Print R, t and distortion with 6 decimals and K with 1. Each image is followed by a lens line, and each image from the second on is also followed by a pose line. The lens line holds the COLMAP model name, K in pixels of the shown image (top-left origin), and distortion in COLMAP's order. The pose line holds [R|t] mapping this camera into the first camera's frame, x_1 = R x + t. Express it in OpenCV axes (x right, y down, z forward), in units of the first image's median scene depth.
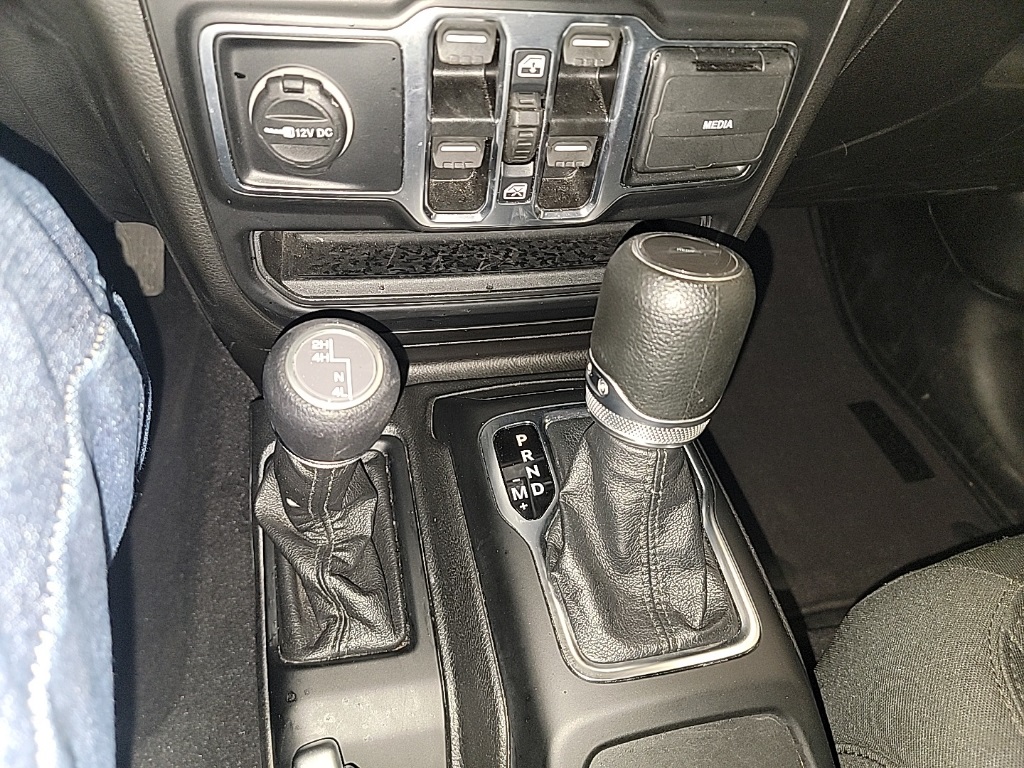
lens RADIAL K [[721.1, 0, 512.0], [0, 721.1, 384.0], [0, 0, 1]] dist [0.088741, -0.076439]
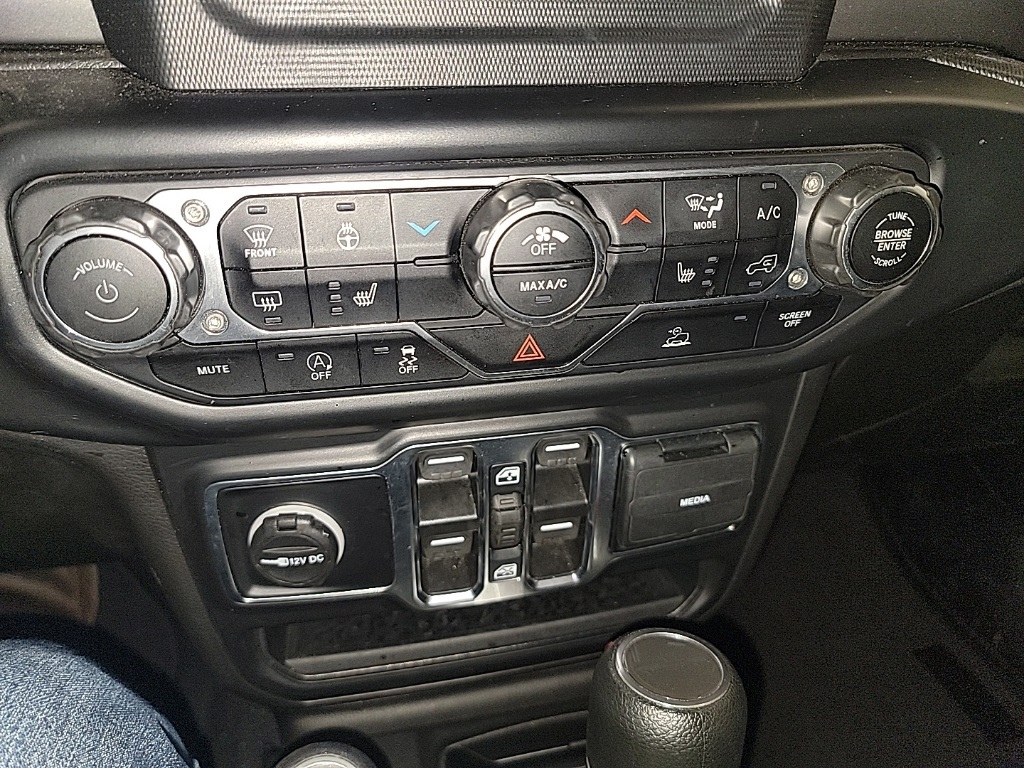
lens RADIAL K [[721.1, 0, 512.0], [0, 721.1, 384.0], [0, 0, 1]] dist [0.088741, -0.076439]
pose [[0.995450, -0.073121, -0.061102, 0.101178], [0.056017, 0.967772, -0.245518, -0.284351], [0.077085, 0.240978, 0.967464, -0.061479]]
